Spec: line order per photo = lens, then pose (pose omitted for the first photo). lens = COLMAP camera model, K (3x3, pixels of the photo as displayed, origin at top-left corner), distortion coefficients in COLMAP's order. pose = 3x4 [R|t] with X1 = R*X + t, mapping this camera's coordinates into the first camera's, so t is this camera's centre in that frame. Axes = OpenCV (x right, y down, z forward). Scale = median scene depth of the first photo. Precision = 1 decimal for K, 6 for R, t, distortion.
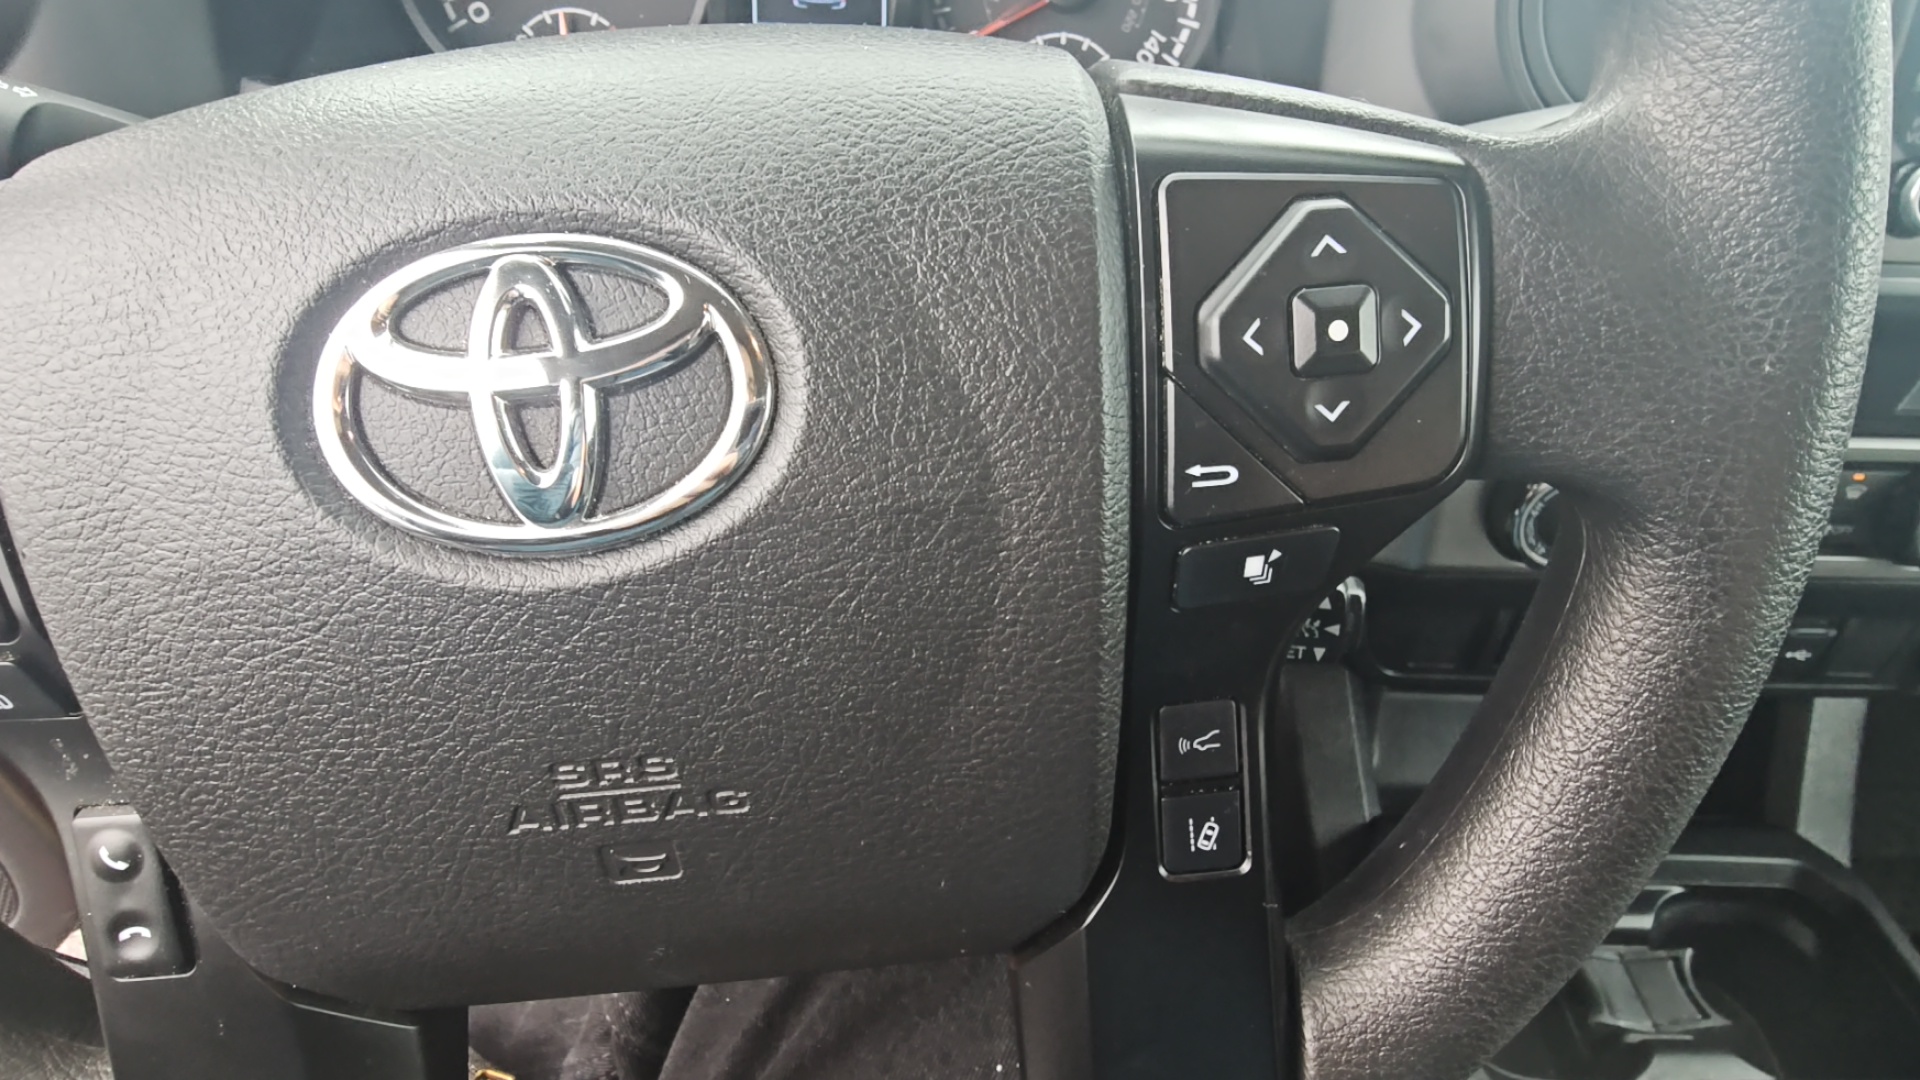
lens RADIAL K [[1000.0, 0, 980.1], [0, 1000.0, 530.1], [0, 0, 1]] dist [0.000215, 0.000388]
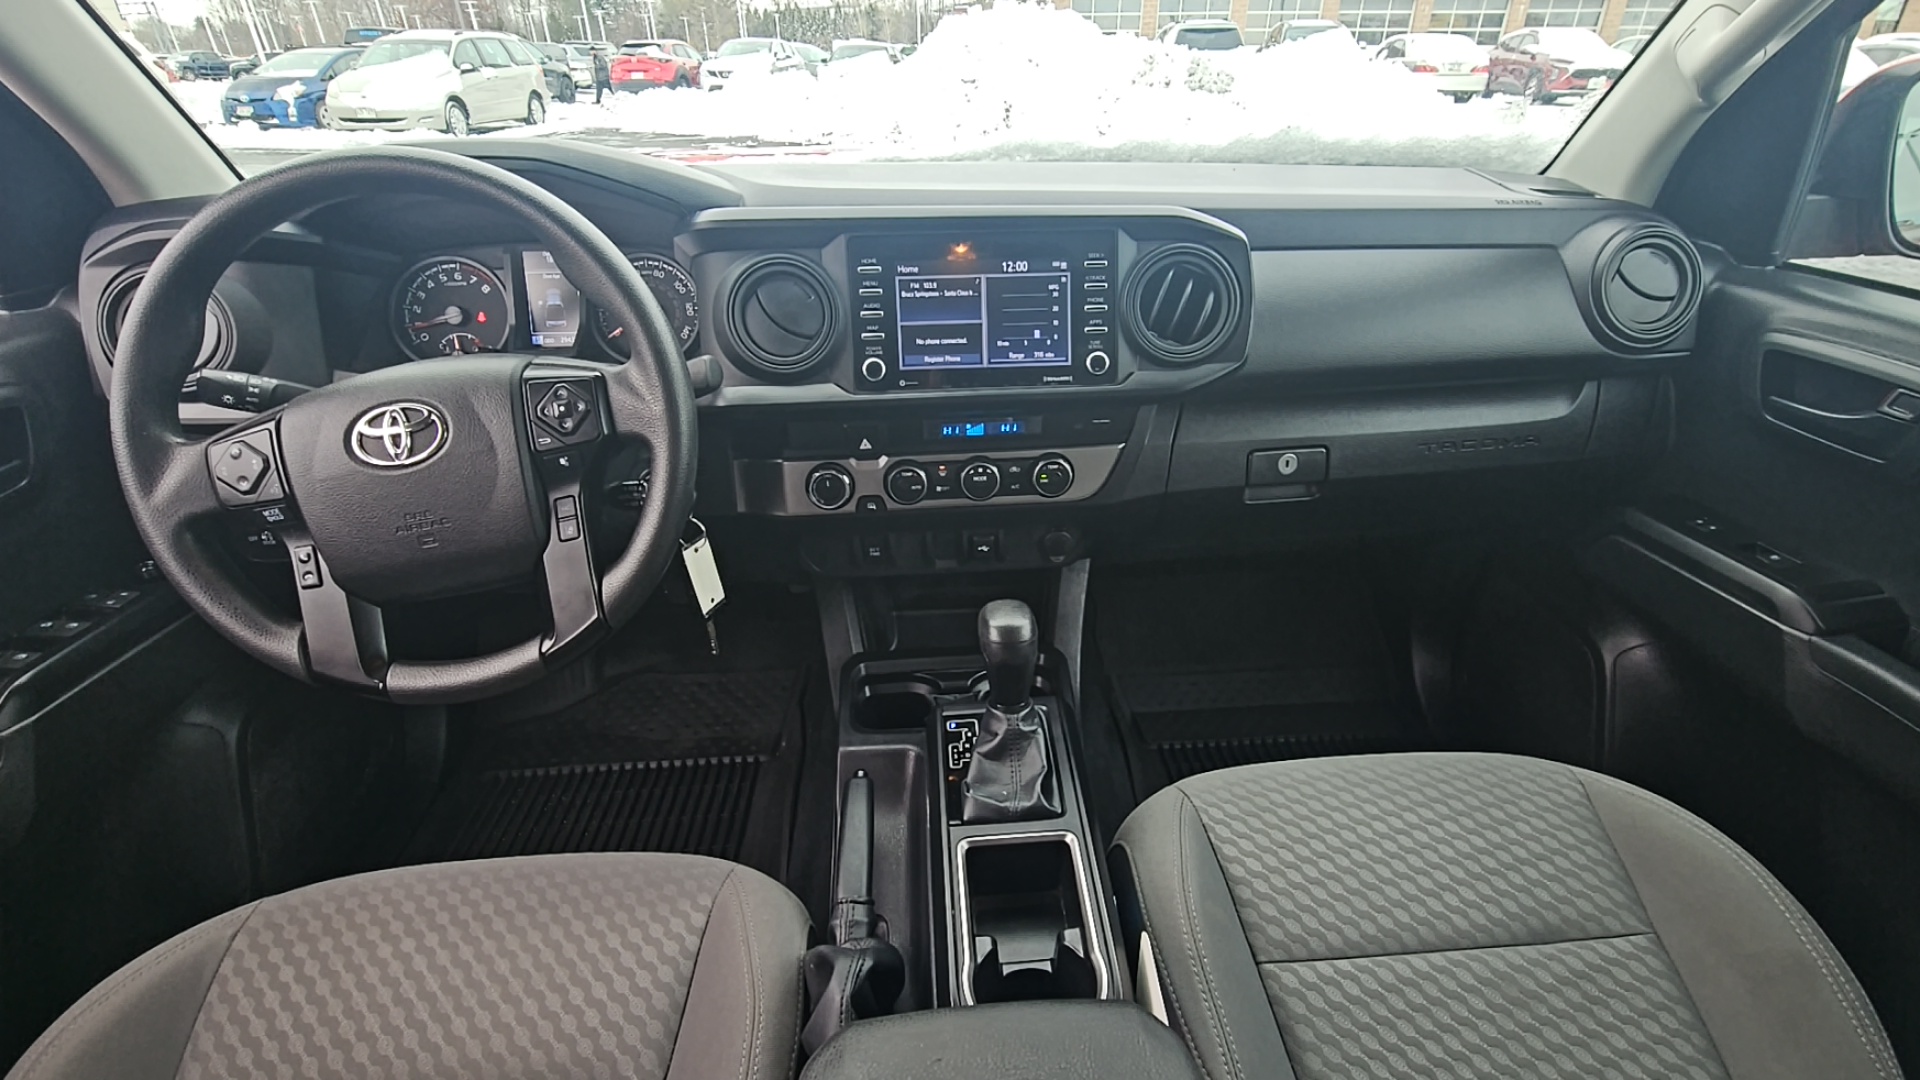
lens RADIAL K [[855.4, 0, 975.1], [0, 855.4, 550.8], [0, 0, 1]] dist [0.009040, -0.006300]
pose [[0.995472, -0.089174, 0.032903, 2.065495], [0.092935, 0.985769, -0.140082, 1.204014], [-0.019943, 0.142506, 0.989593, -2.972799]]
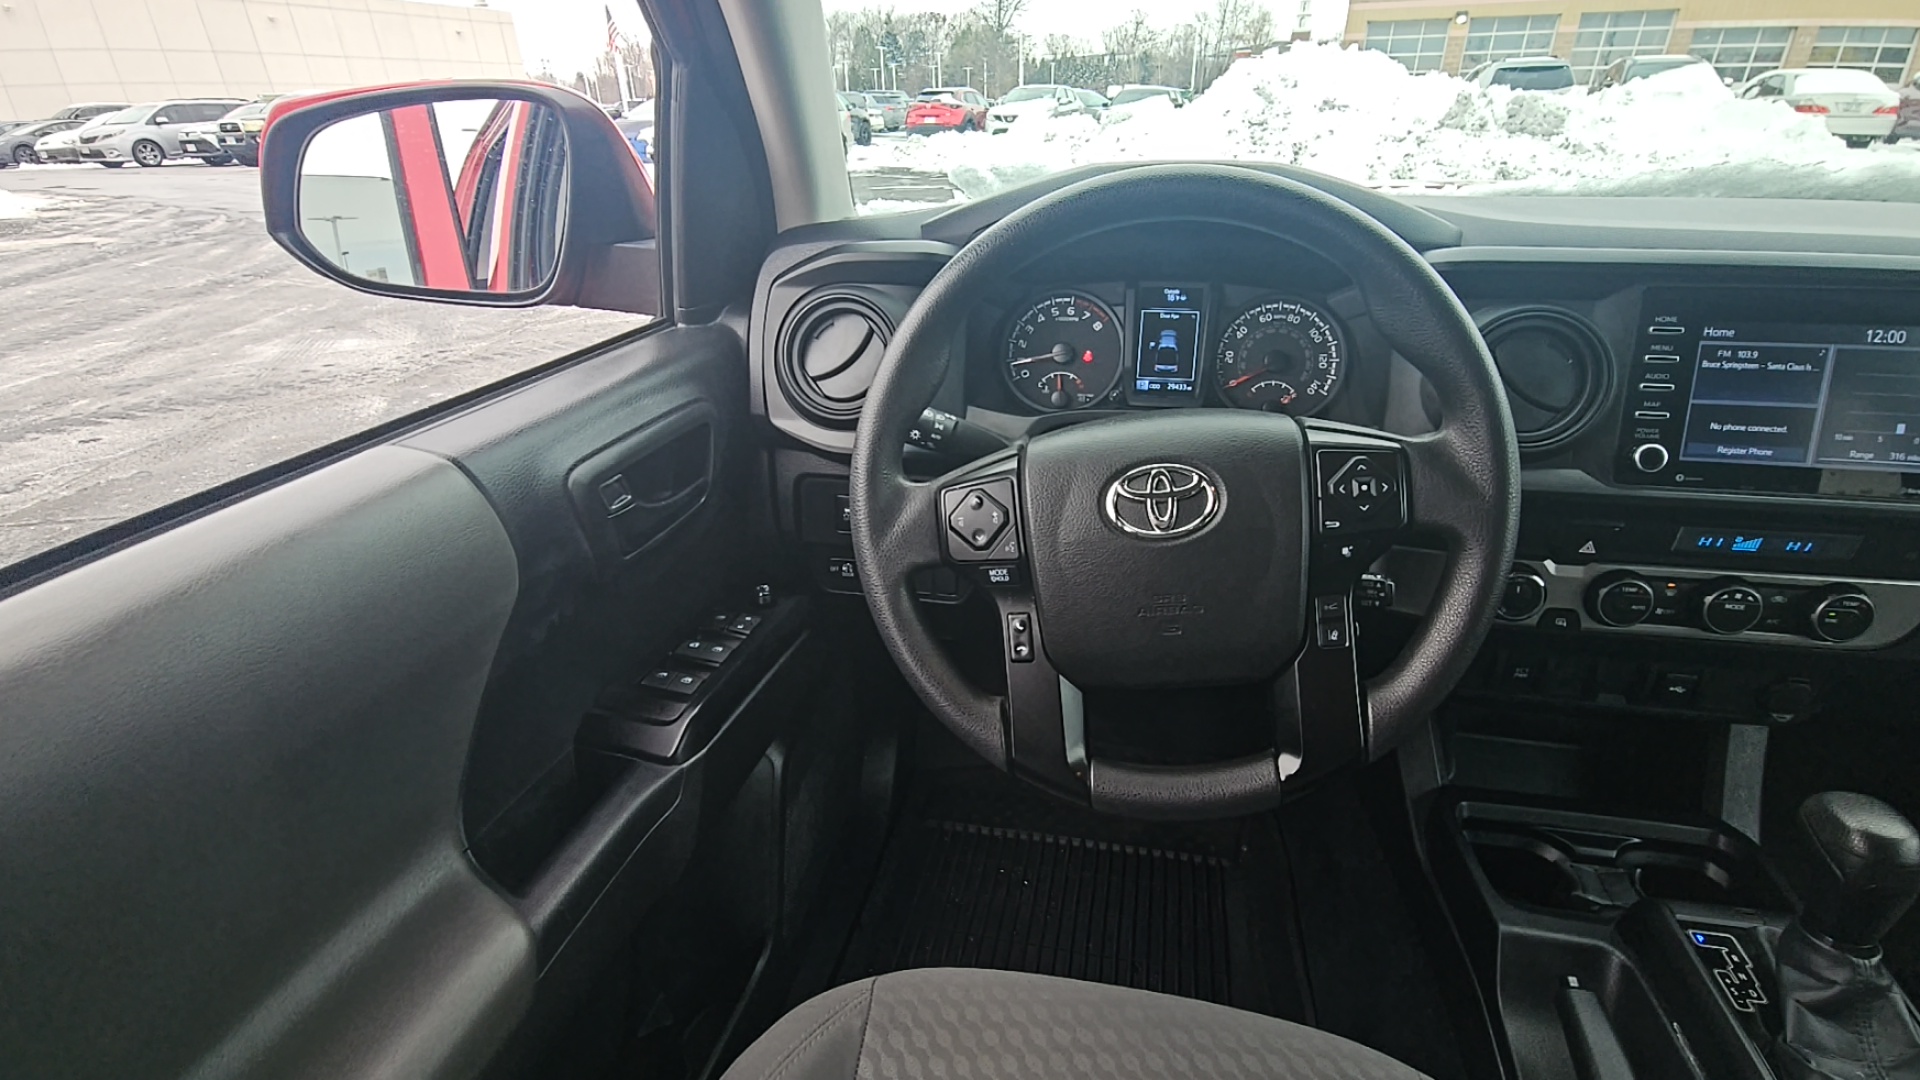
lens RADIAL K [[855.4, 0, 979.6], [0, 855.4, 549.8], [0, 0, 1]] dist [0.009040, -0.006300]
pose [[0.978948, 0.028521, -0.202105, -0.423446], [-0.066512, 0.980717, -0.183766, 0.724675], [0.192967, 0.193340, 0.961969, -2.389133]]
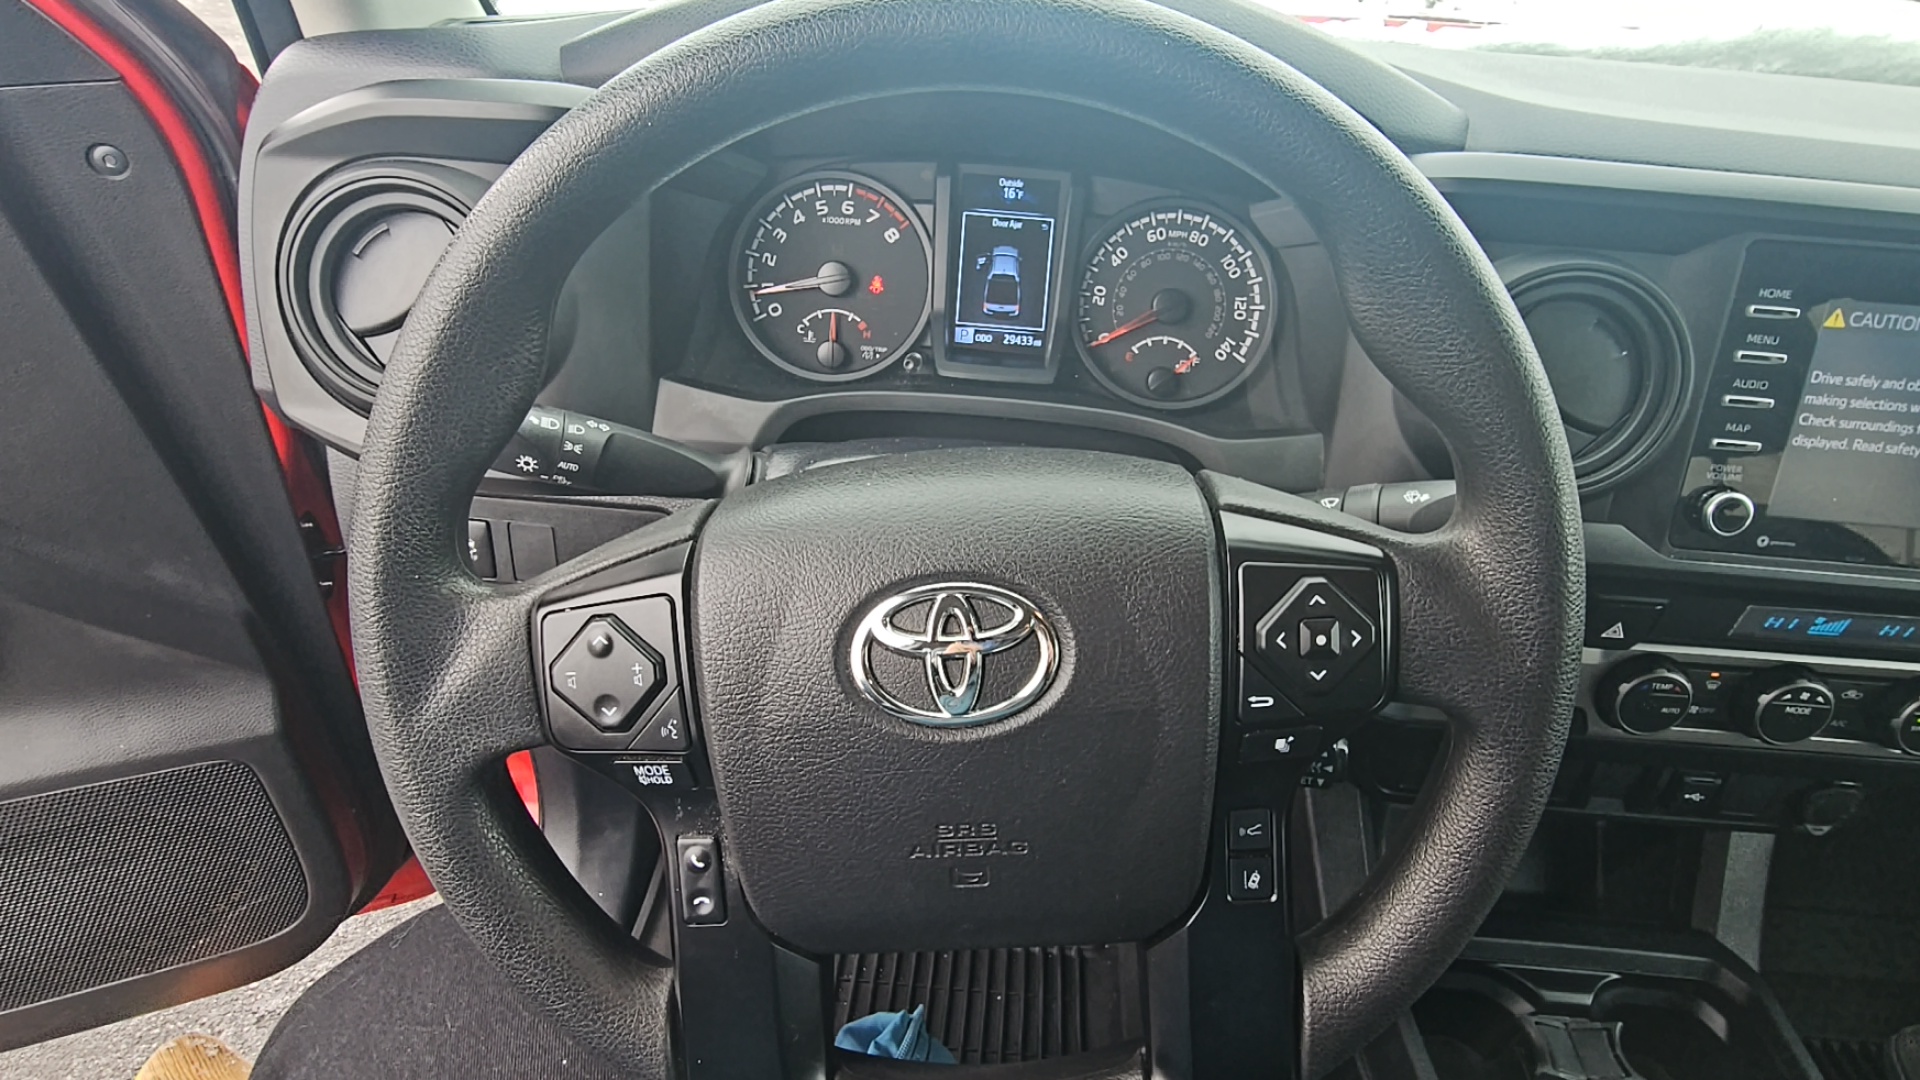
lens RADIAL K [[1000.0, 0, 979.2], [0, 1000.0, 551.3], [0, 0, 1]] dist [0.000215, 0.000388]
pose [[0.998073, 0.039374, -0.047954, -0.265419], [-0.042542, 0.996850, -0.066938, -0.199929], [0.045168, 0.068849, 0.996604, -1.124785]]
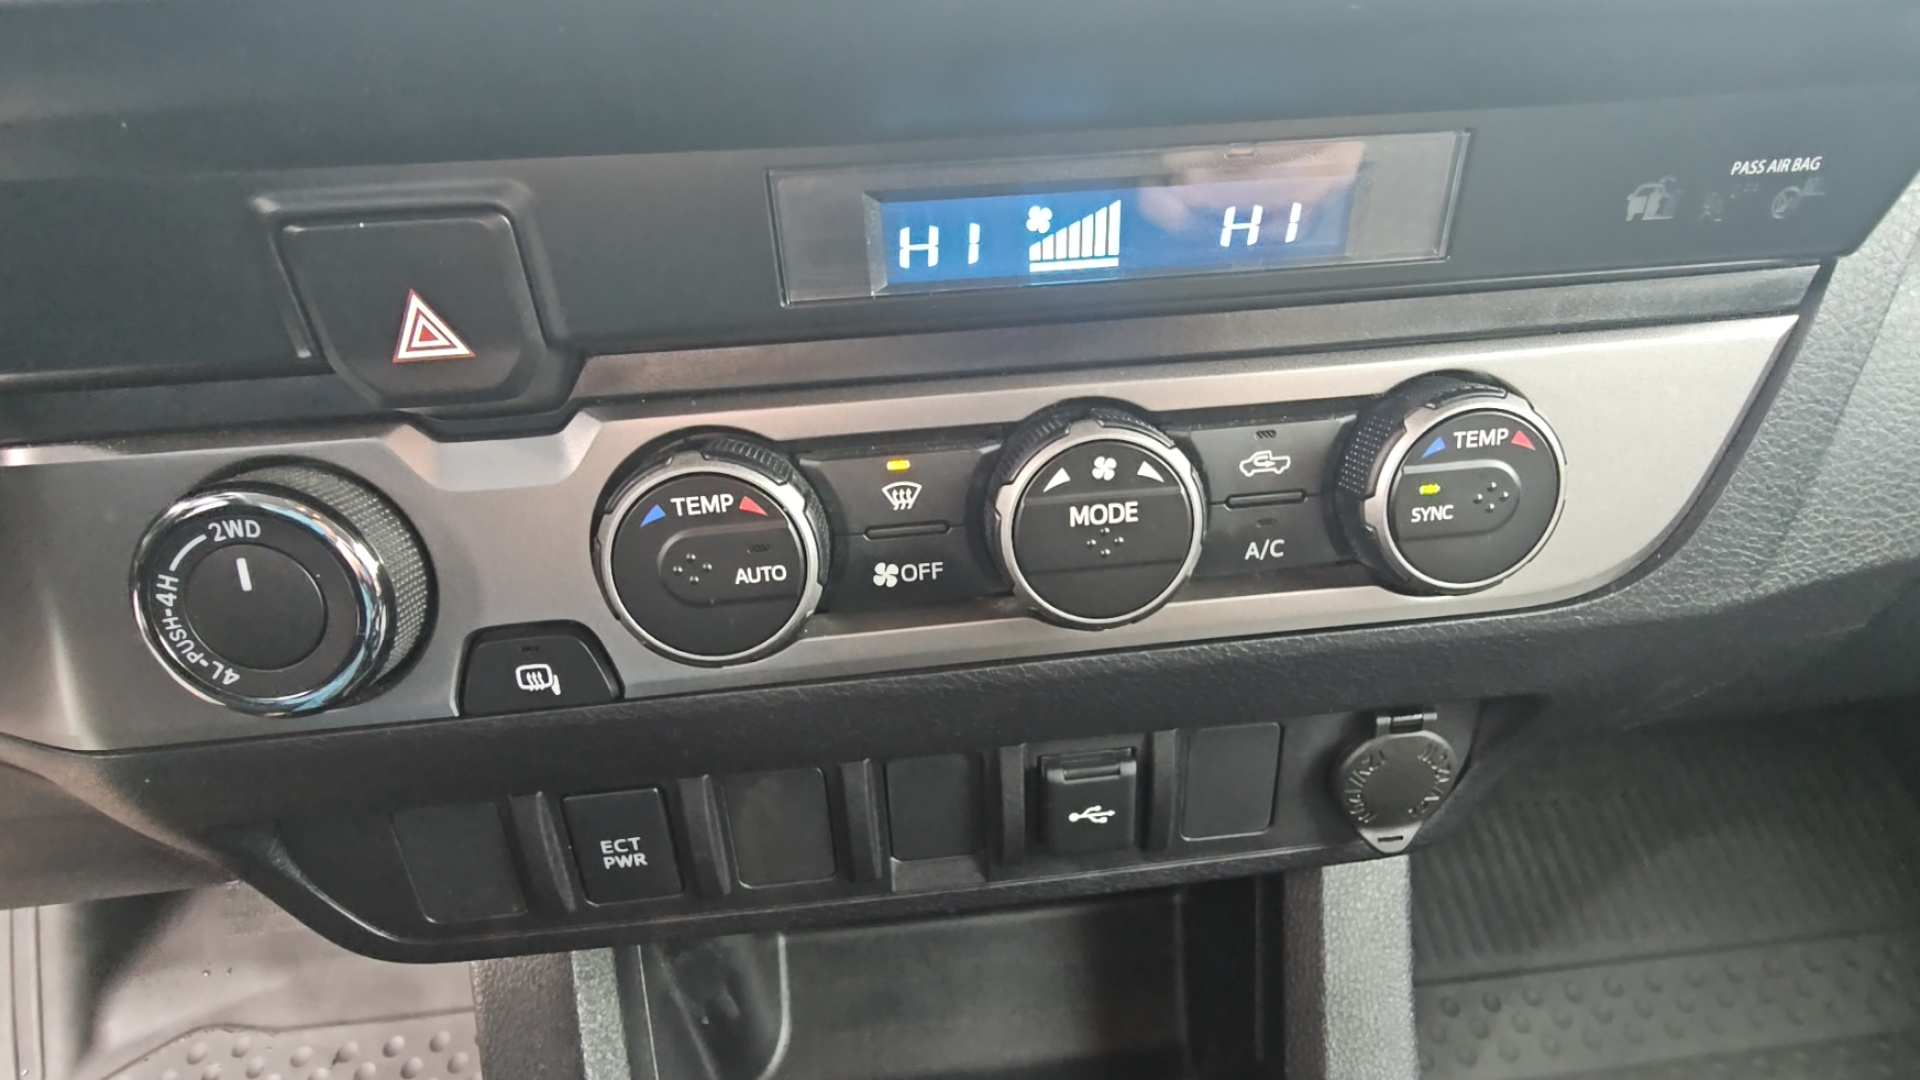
lens RADIAL K [[1000.0, 0, 977.3], [0, 1000.0, 554.4], [0, 0, 1]] dist [0.000215, 0.000388]
pose [[0.990383, -0.125618, 0.057977, 2.094653], [0.134922, 0.969667, -0.203820, 0.259492], [-0.030615, 0.209682, 0.977290, 1.205110]]
